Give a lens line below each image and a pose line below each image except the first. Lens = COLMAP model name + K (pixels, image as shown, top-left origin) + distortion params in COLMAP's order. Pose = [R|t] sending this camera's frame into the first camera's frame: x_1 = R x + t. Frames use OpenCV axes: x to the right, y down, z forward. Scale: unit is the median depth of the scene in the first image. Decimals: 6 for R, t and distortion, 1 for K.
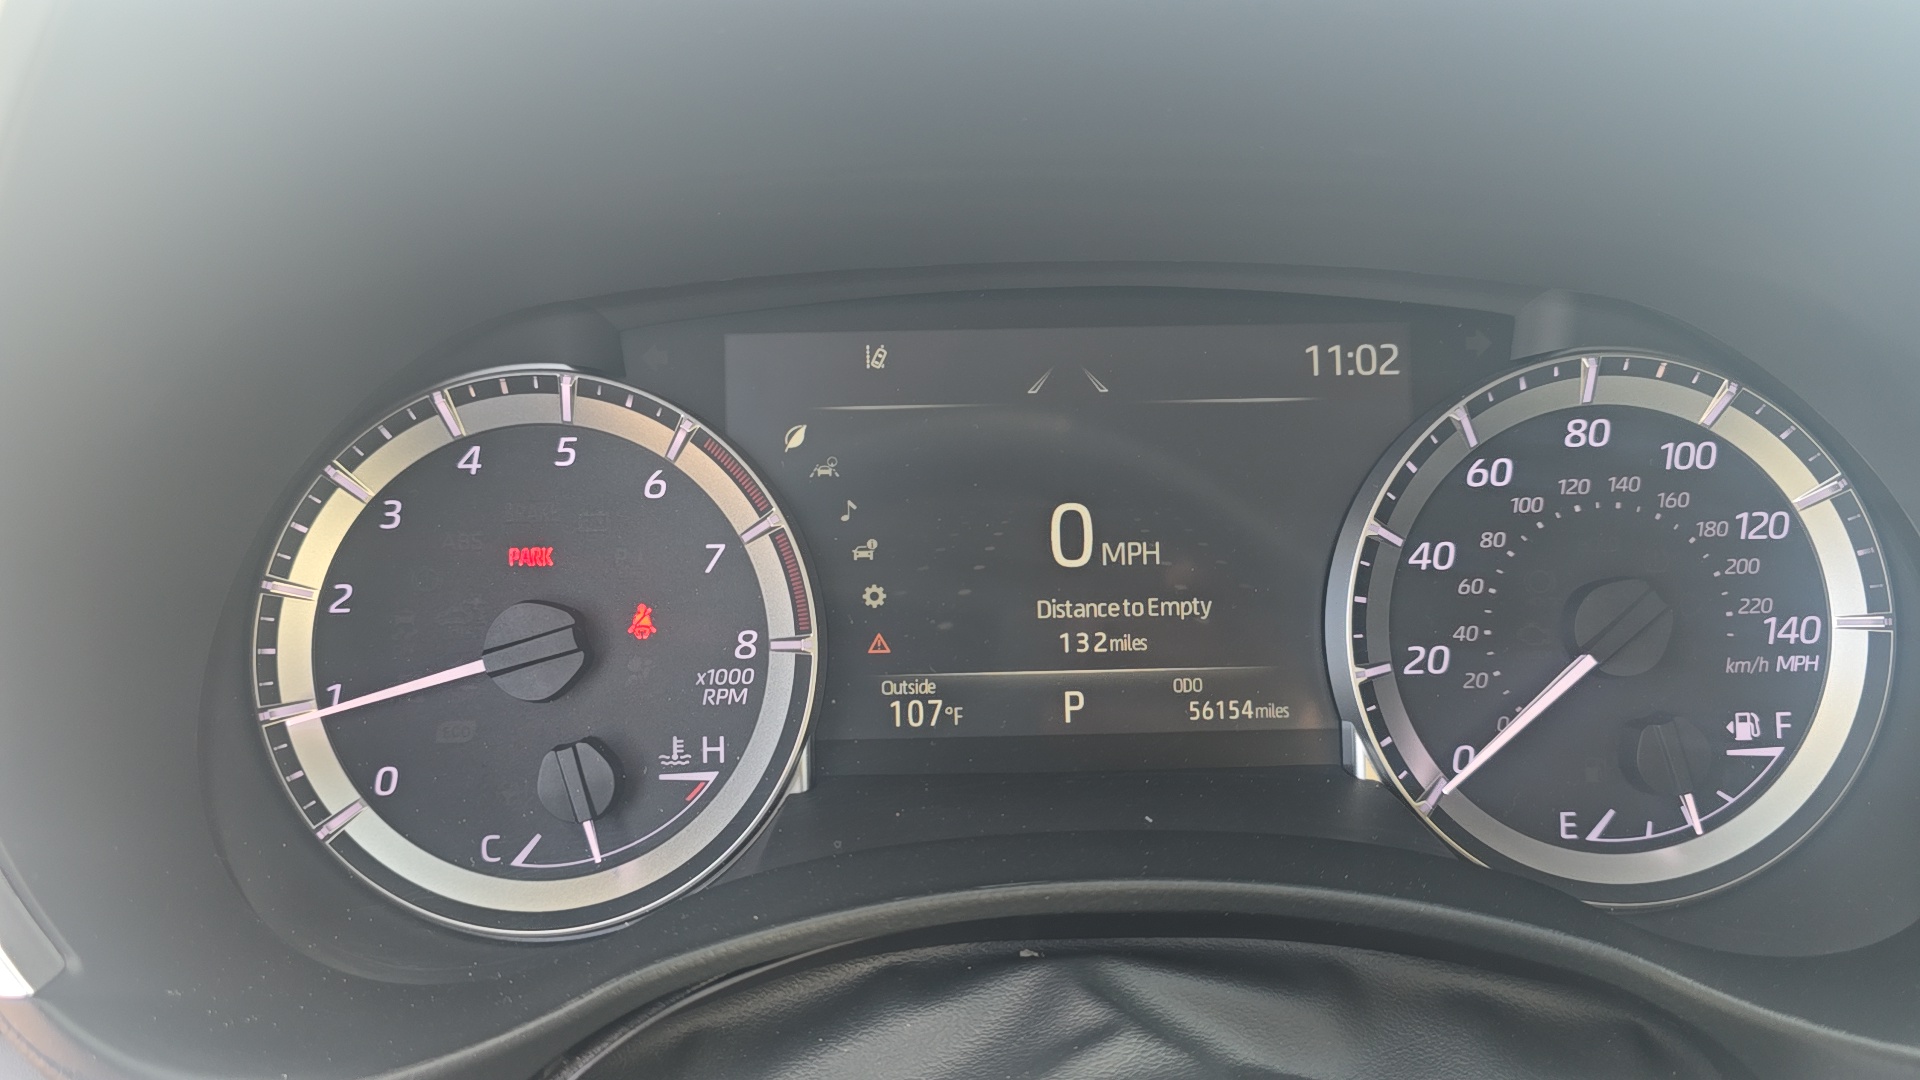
lens RADIAL K [[1595.0, 0, 956.8], [0, 1595.0, 537.1], [0, 0, 1]] dist [-0.015452, 0.015410]
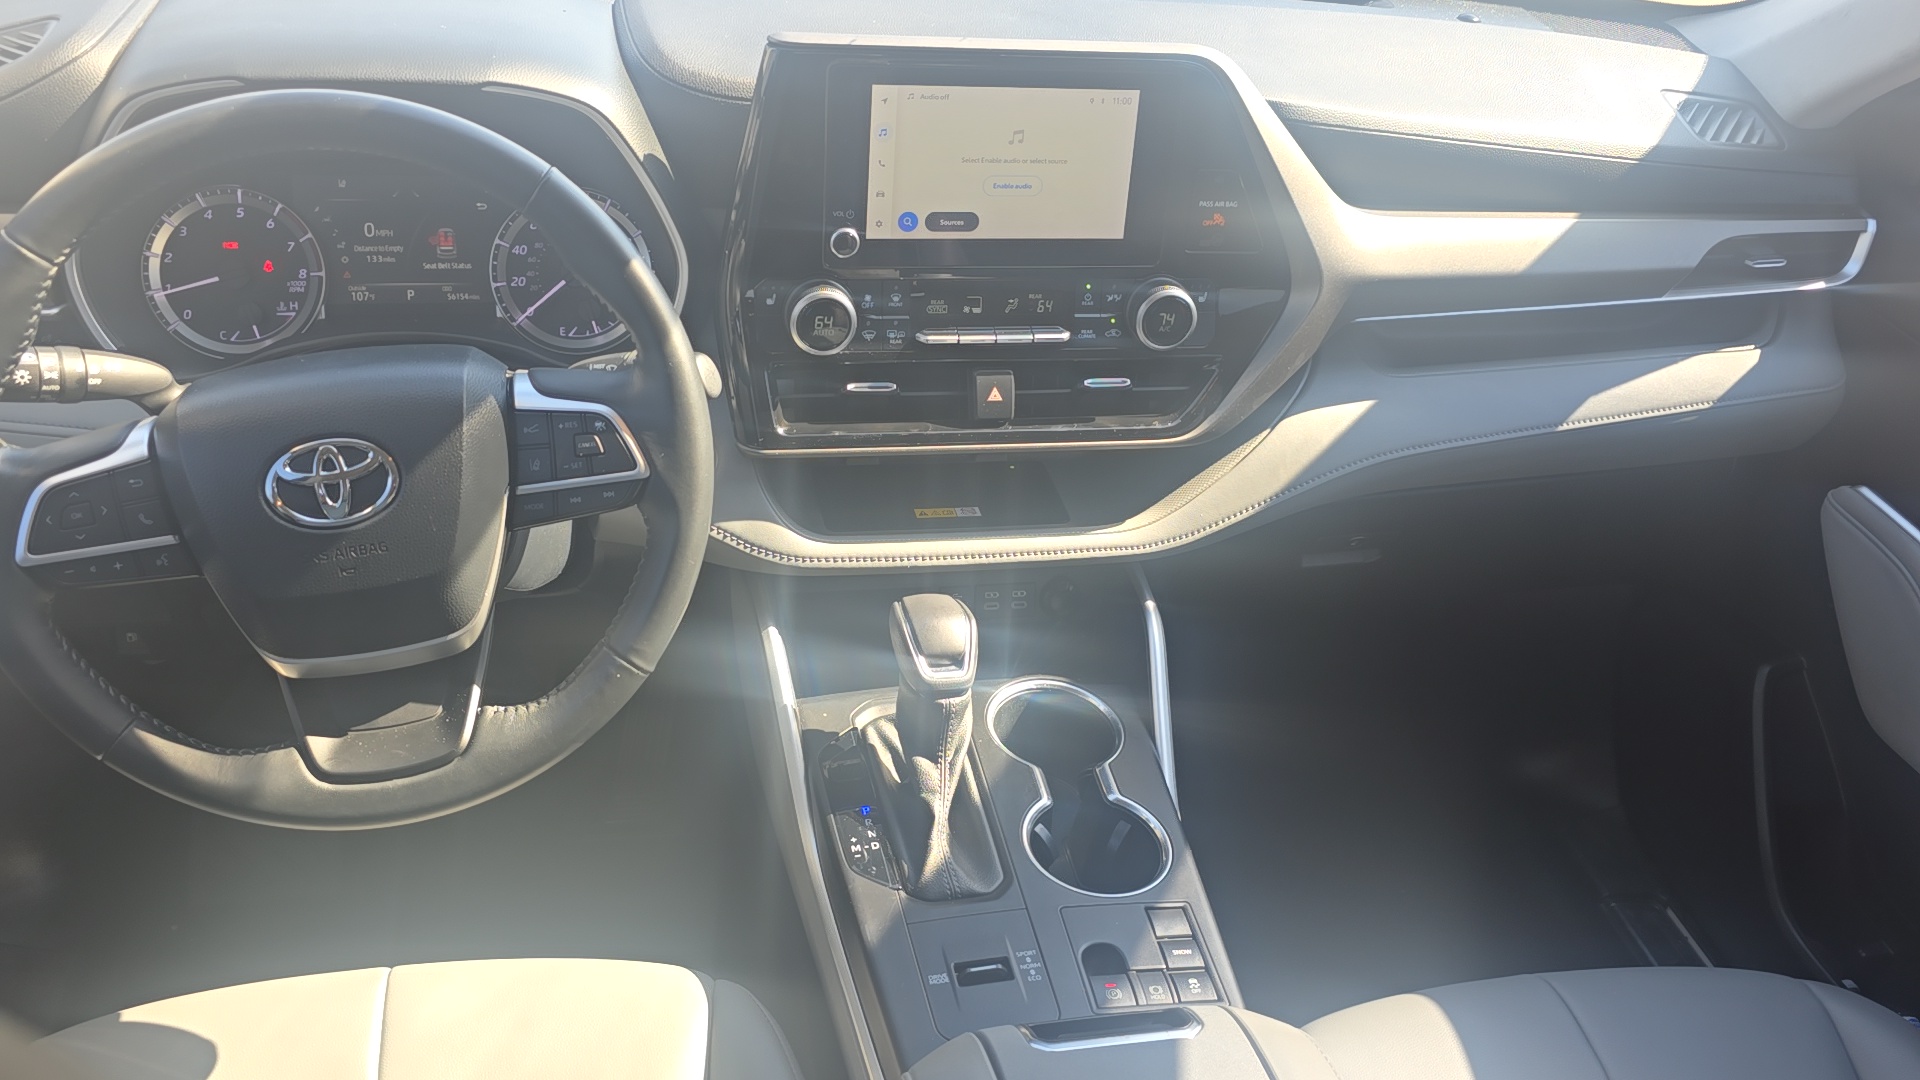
lens RADIAL K [[1595.0, 0, 968.2], [0, 1595.0, 544.1], [0, 0, 1]] dist [-0.015452, 0.015410]
pose [[0.976291, -0.020638, 0.215475, 0.490673], [-0.020756, 0.981931, 0.188095, -0.030815], [-0.215464, -0.188108, 0.958223, -2.552320]]
